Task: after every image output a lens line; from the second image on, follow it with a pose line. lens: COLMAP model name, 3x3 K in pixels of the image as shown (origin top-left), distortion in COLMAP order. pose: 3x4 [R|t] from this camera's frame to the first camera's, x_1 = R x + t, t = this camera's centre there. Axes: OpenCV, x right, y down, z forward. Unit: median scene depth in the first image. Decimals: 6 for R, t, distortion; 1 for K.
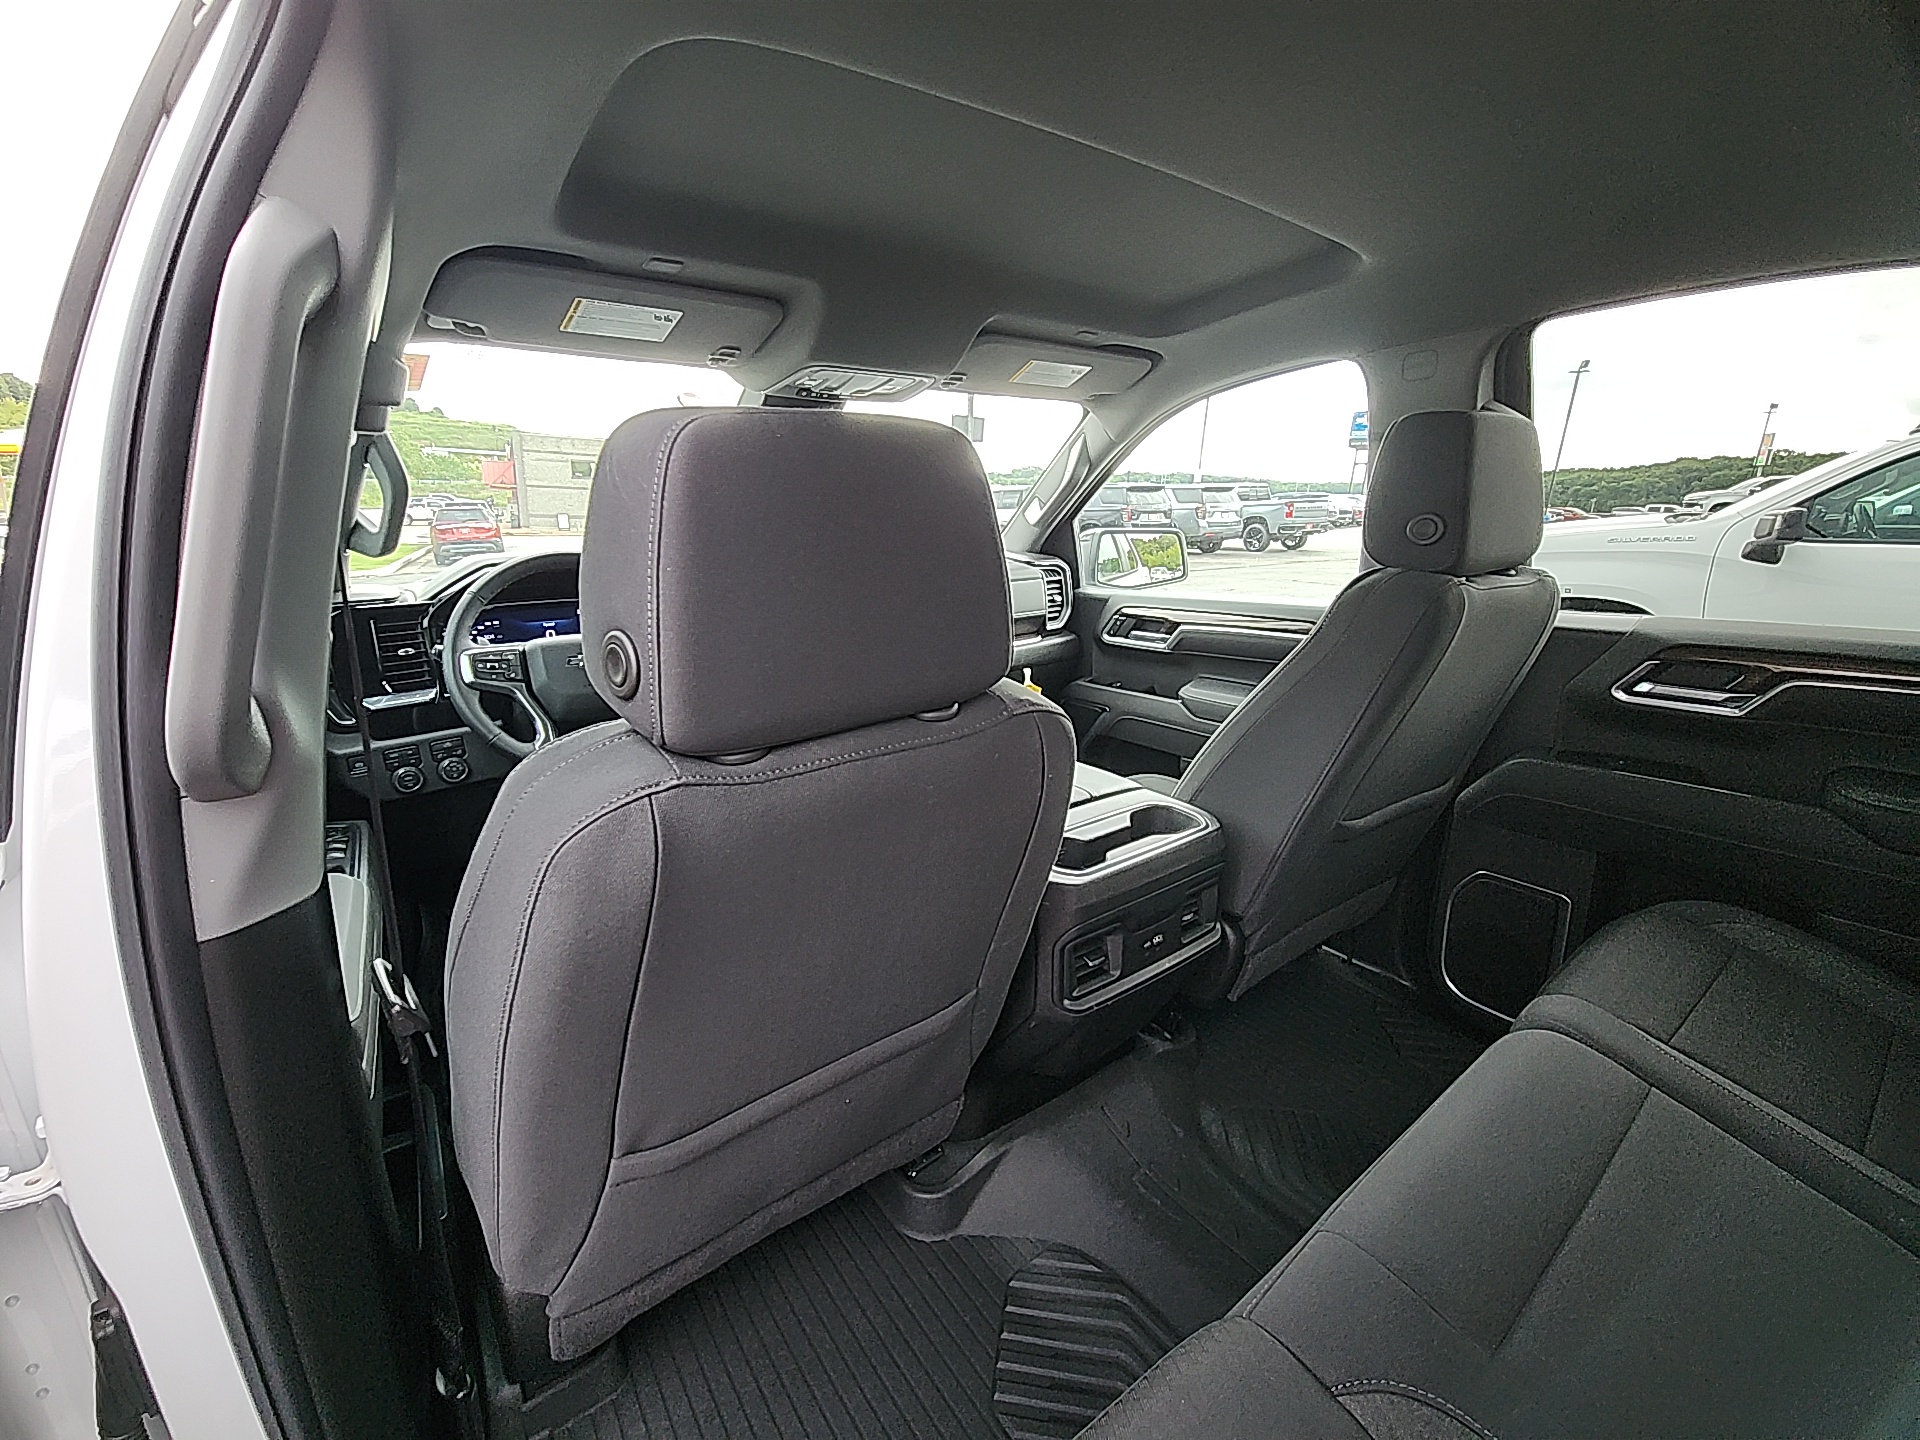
lens RADIAL K [[774.5, 0, 951.6], [0, 774.5, 703.1], [0, 0, 1]] dist [0.006021, -0.003893]
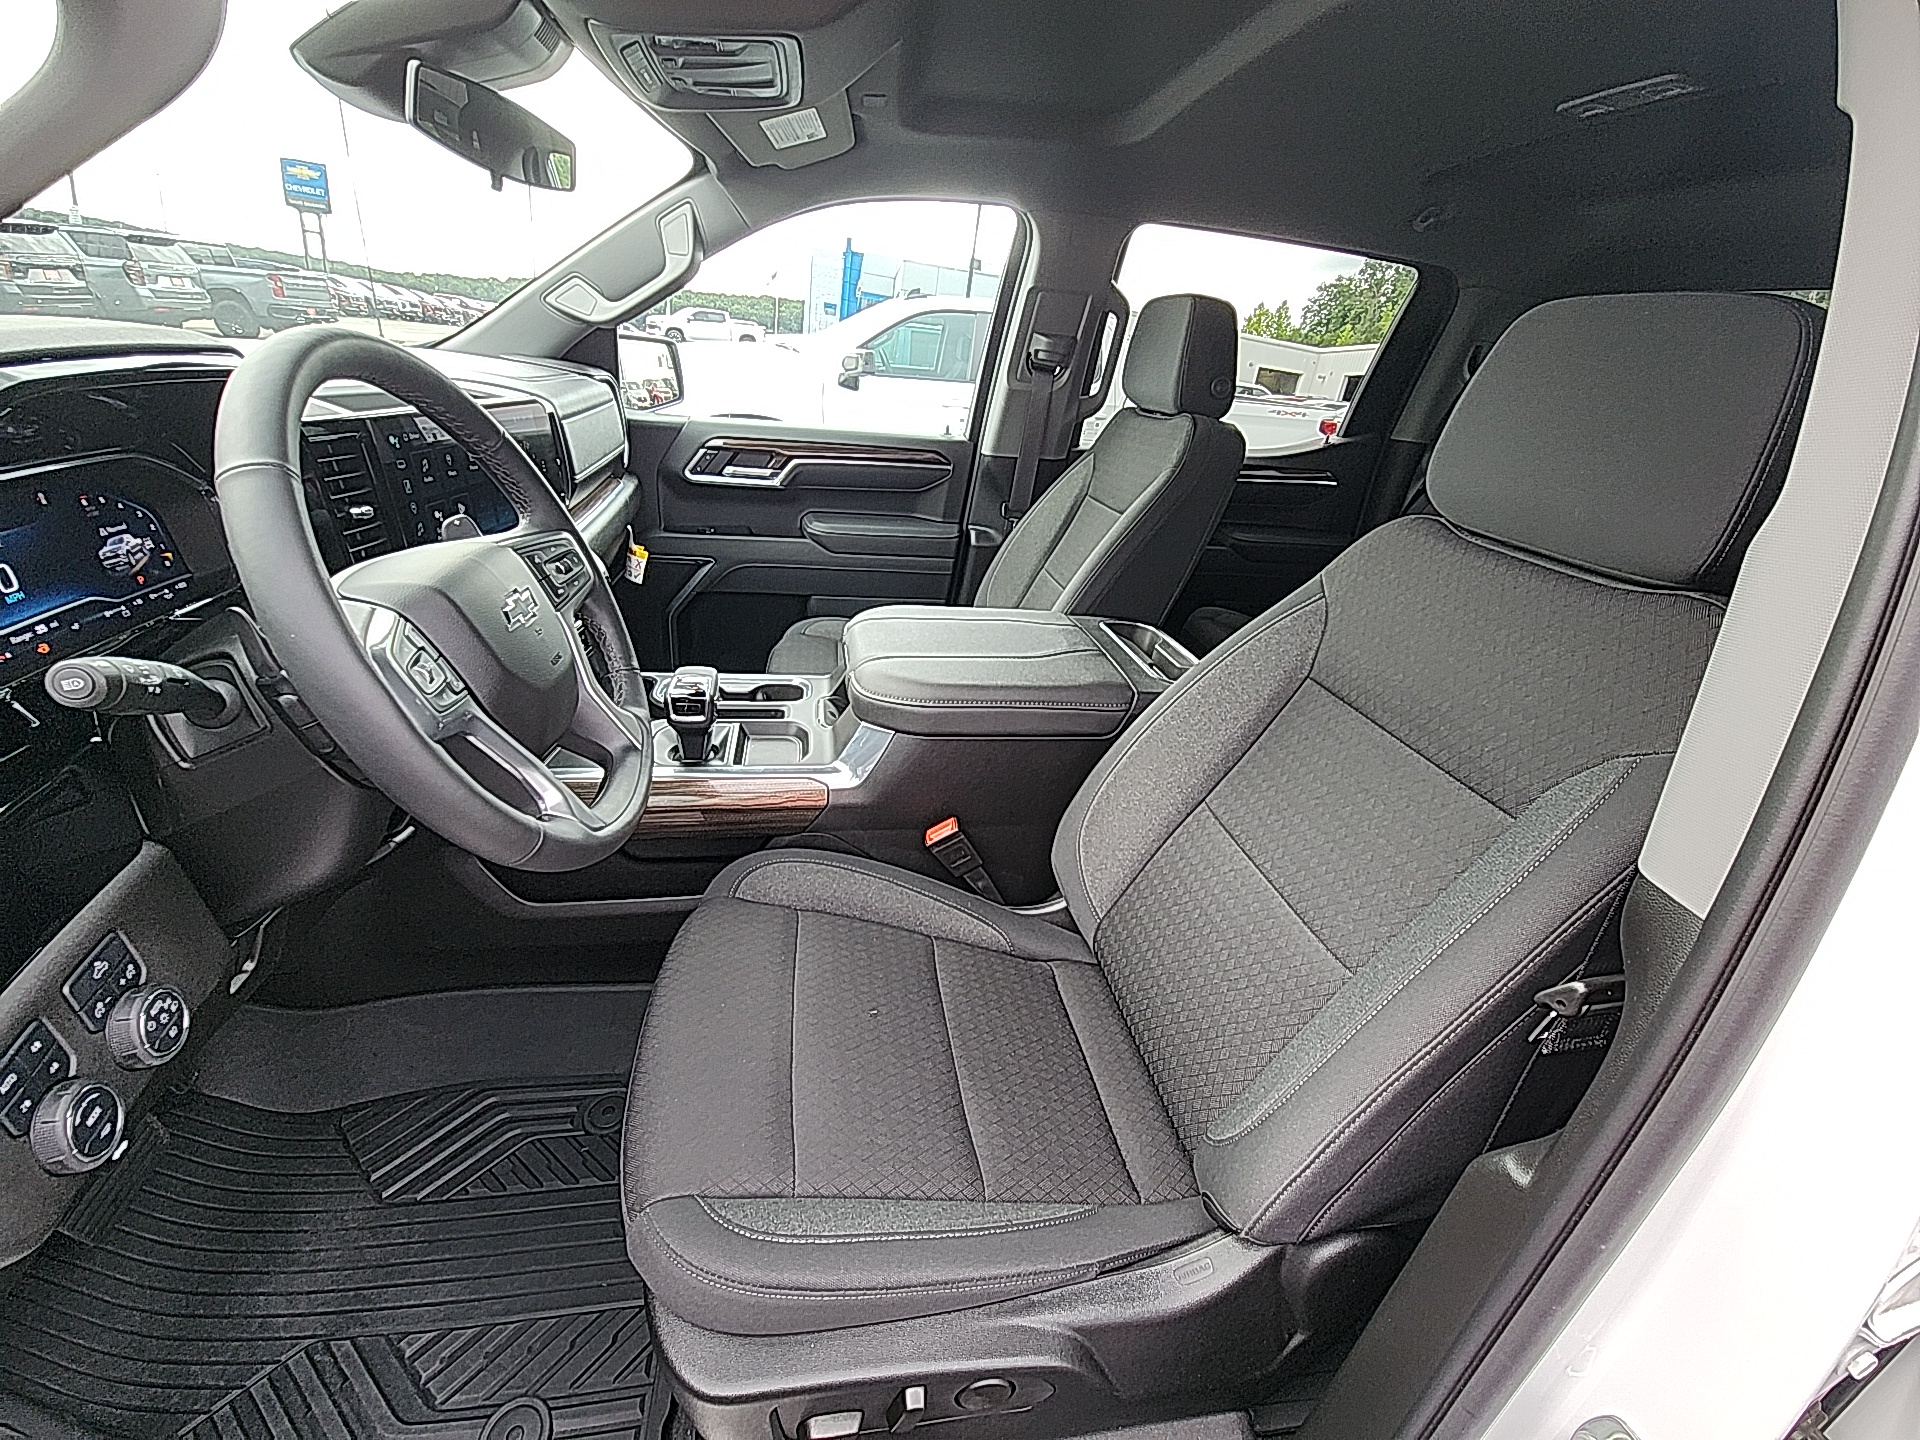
lens RADIAL K [[769.5, 0, 950.3], [0, 769.5, 702.5], [0, 0, 1]] dist [0.029373, -0.020047]
pose [[0.445755, -0.309337, 0.840008, -0.753160], [0.109413, 0.950185, 0.291850, -0.106606], [-0.888443, -0.038186, 0.457395, 0.577001]]
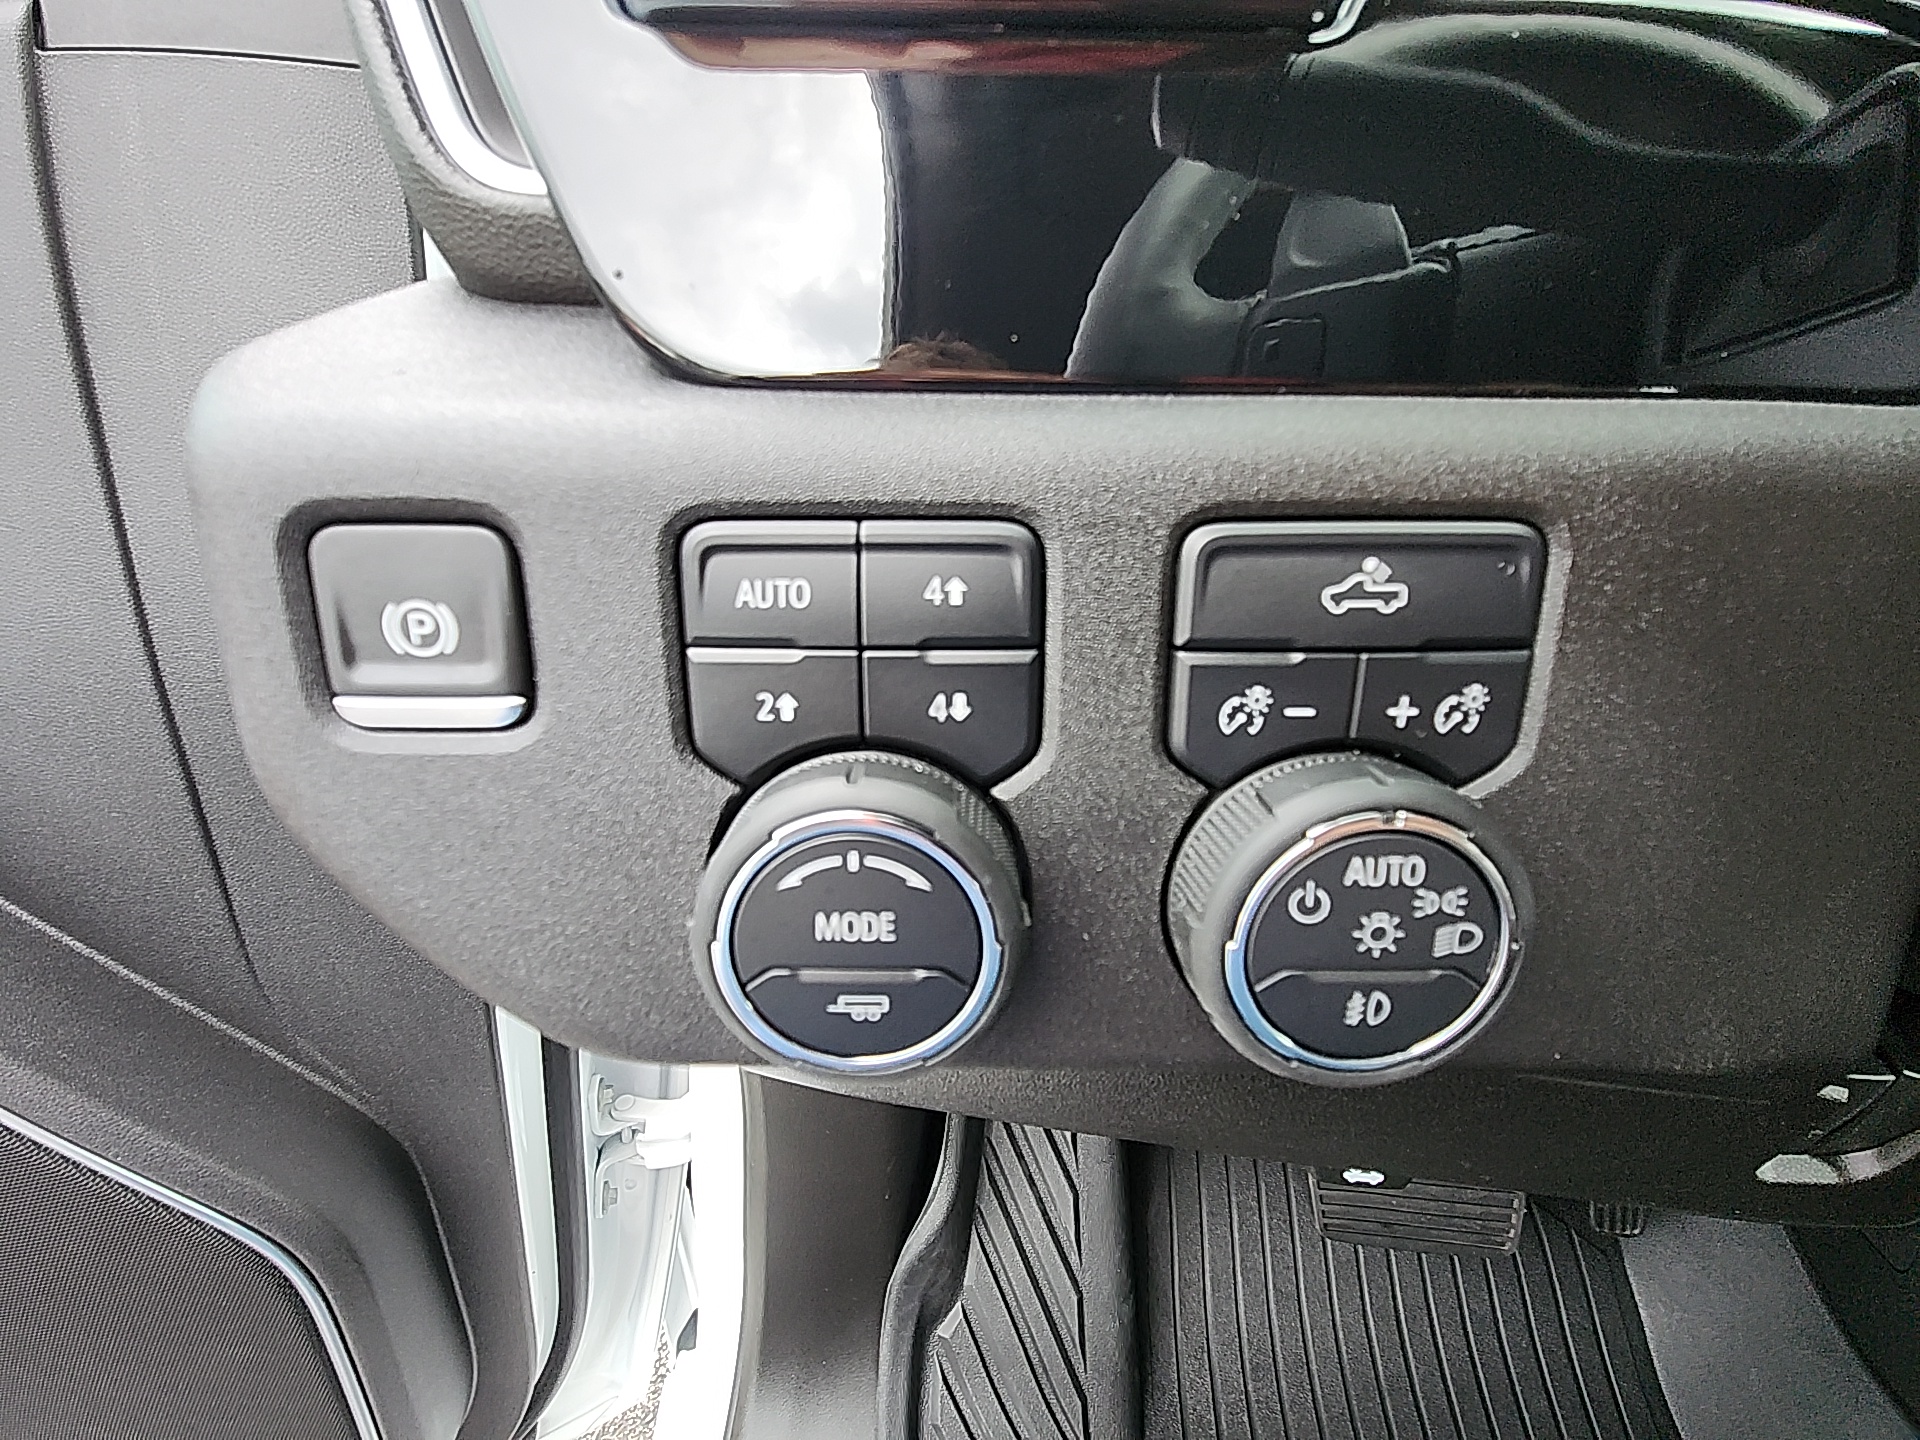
lens RADIAL K [[774.6, 0, 949.4], [0, 774.6, 711.6], [0, 0, 1]] dist [-0.000914, -0.000329]
pose [[0.727253, 0.281164, -0.626139, -0.652718], [-0.186071, 0.958849, 0.214446, 0.058571], [0.660667, -0.039450, 0.749642, 0.952875]]
